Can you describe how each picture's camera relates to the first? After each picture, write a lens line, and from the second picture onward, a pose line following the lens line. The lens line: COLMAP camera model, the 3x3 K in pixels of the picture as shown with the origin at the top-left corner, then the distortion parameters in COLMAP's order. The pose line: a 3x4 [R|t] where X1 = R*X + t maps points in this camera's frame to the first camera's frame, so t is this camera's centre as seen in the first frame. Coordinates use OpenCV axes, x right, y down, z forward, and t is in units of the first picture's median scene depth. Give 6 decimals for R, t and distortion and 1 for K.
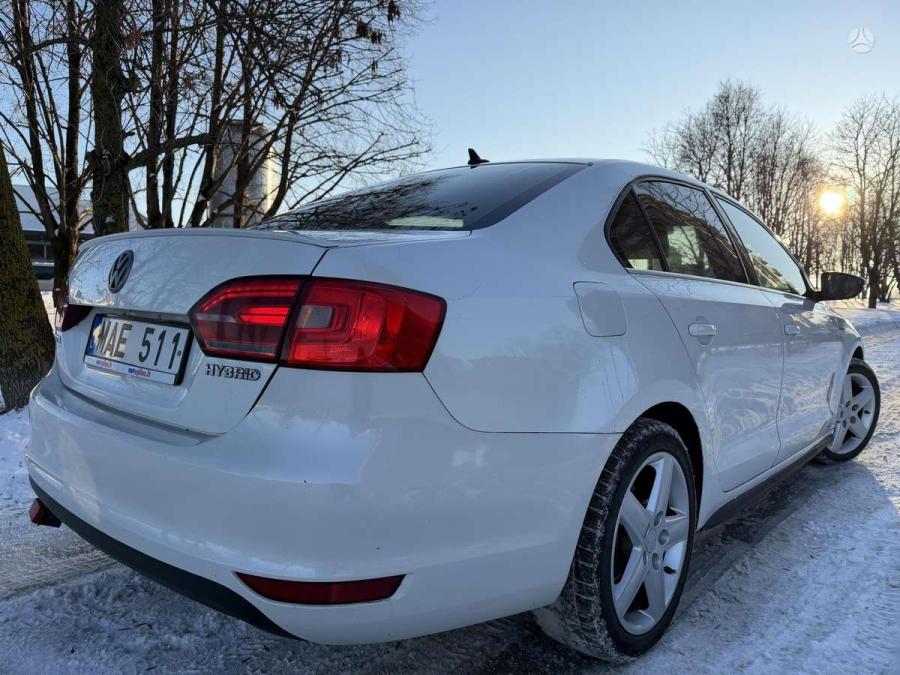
lens RADIAL K [[630.9, 0, 446.3], [0, 630.9, 342.0], [0, 0, 1]] dist [0.028294, -0.034508]
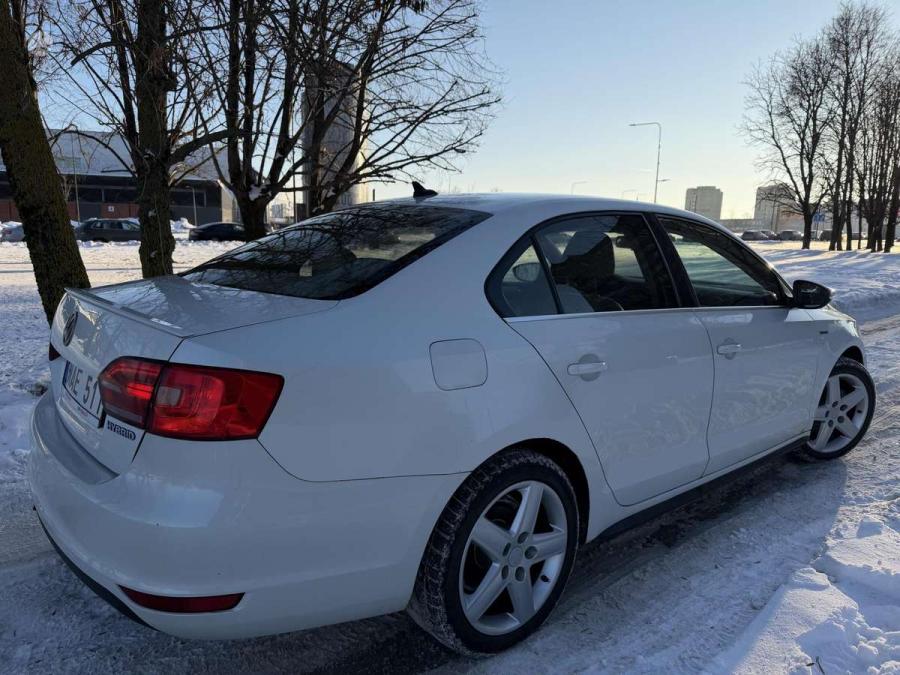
lens RADIAL K [[630.9, 0, 447.5], [0, 630.9, 336.1], [0, 0, 1]] dist [0.028294, -0.034508]
pose [[0.990701, 0.019902, -0.134594, 0.260083], [-0.009027, 0.996679, 0.080933, -0.134102], [0.135757, -0.078965, 0.987590, -0.093261]]
